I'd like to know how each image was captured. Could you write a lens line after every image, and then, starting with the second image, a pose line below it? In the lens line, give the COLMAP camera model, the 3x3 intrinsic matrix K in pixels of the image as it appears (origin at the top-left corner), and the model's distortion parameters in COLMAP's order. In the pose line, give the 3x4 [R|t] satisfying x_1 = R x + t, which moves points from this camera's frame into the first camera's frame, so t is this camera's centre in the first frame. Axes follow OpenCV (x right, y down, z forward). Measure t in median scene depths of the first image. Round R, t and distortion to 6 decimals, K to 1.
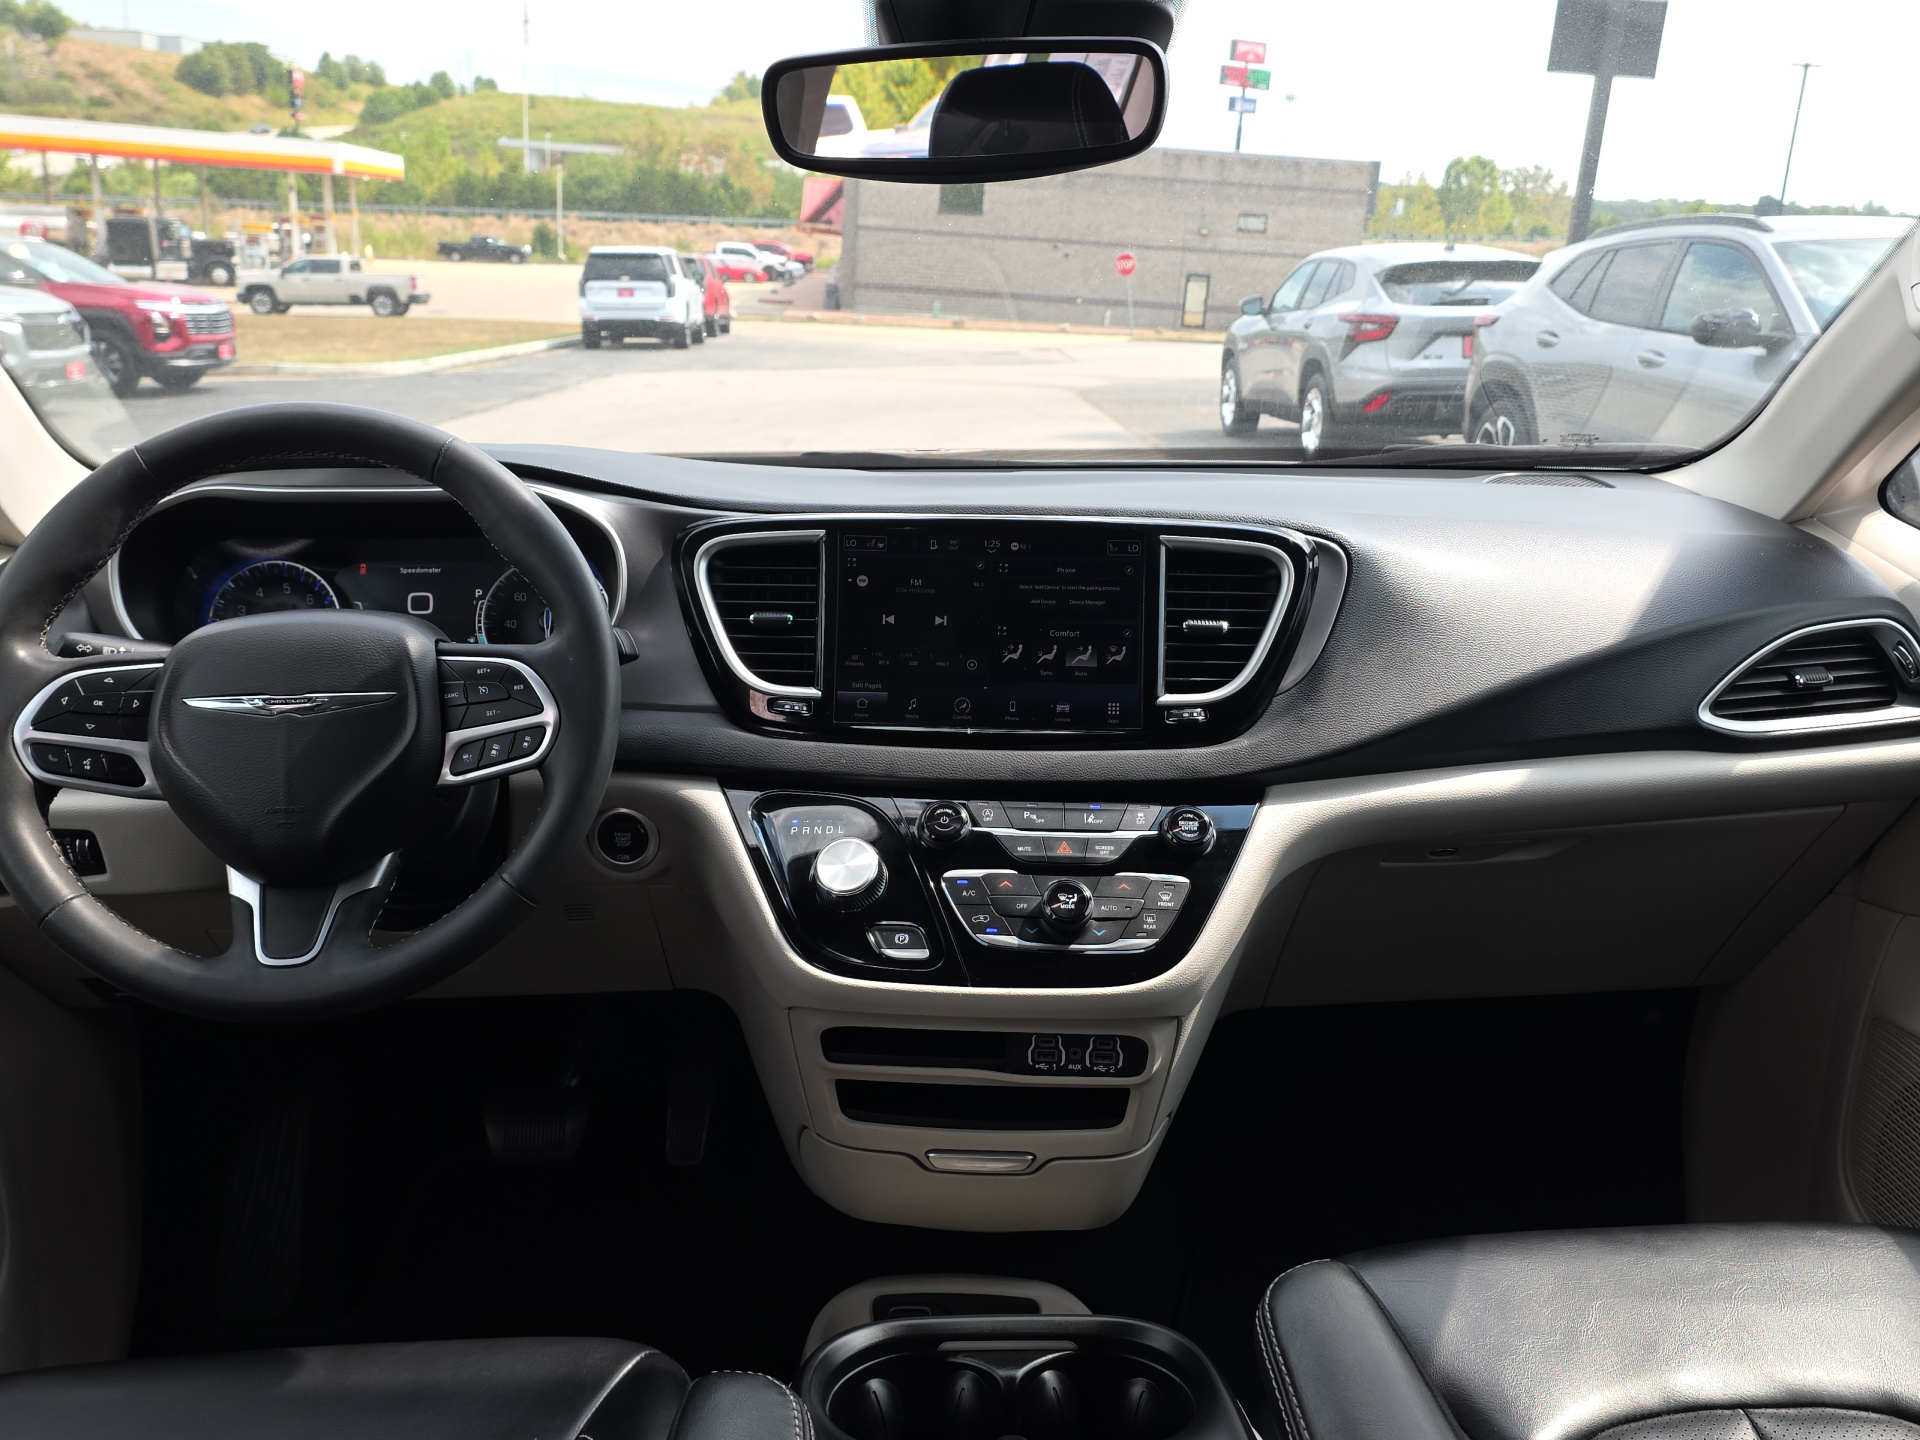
lens RADIAL K [[1622.2, 0, 967.6], [0, 1622.2, 705.1], [0, 0, 1]] dist [0.096590, -0.112950]
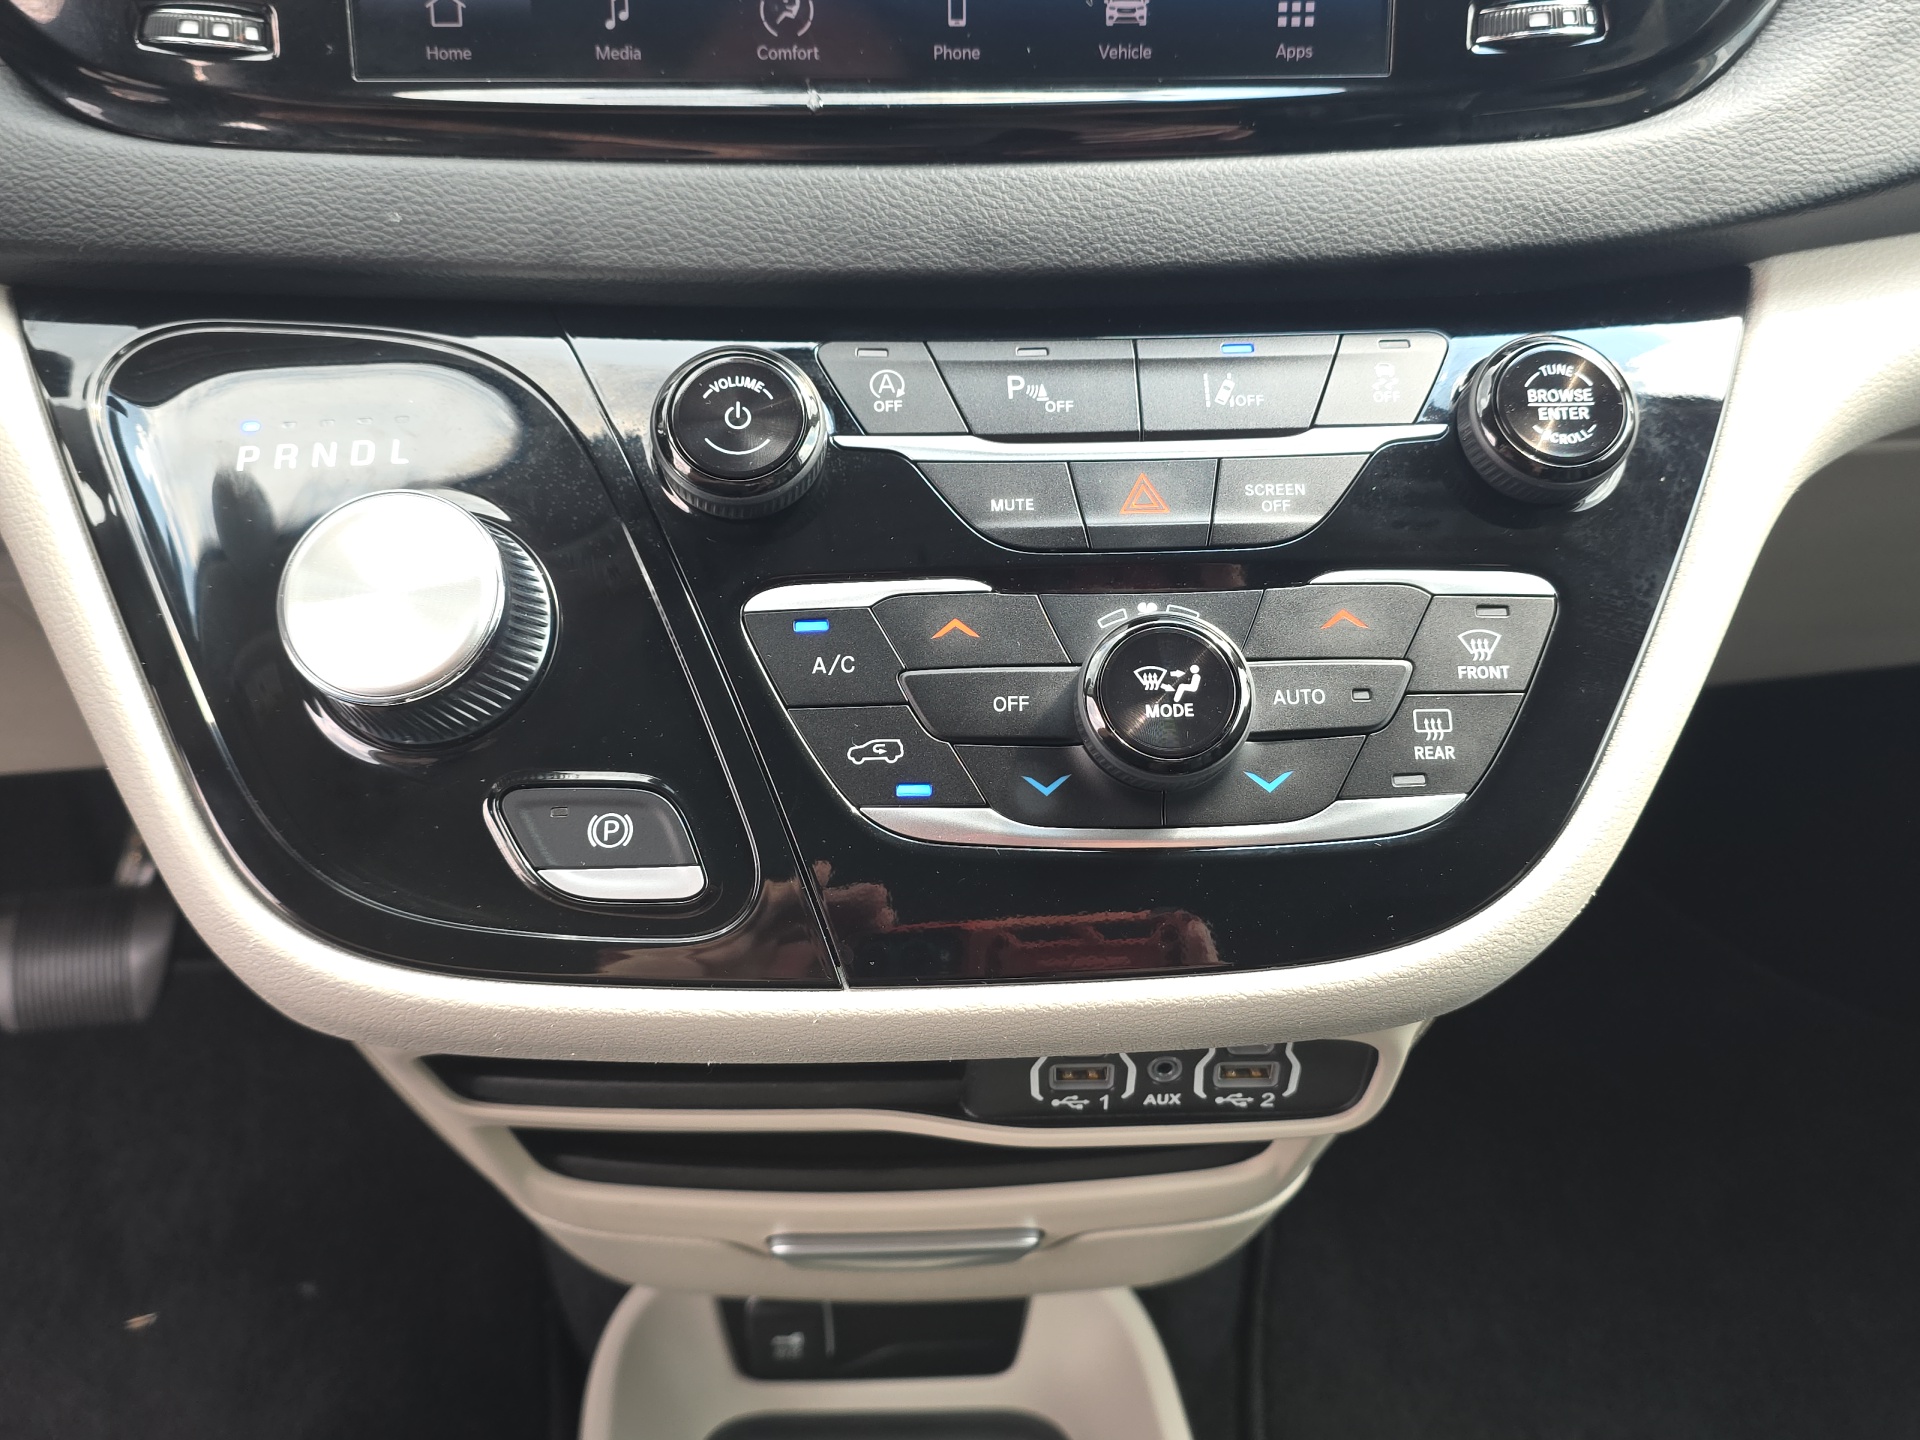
lens RADIAL K [[1681.7, 0, 957.8], [0, 1681.7, 722.0], [0, 0, 1]] dist [0.138150, -0.115949]
pose [[0.998766, -0.039907, 0.029557, 0.013472], [0.029445, 0.955154, 0.294643, 0.033077], [-0.039990, -0.293409, 0.955150, 0.662137]]
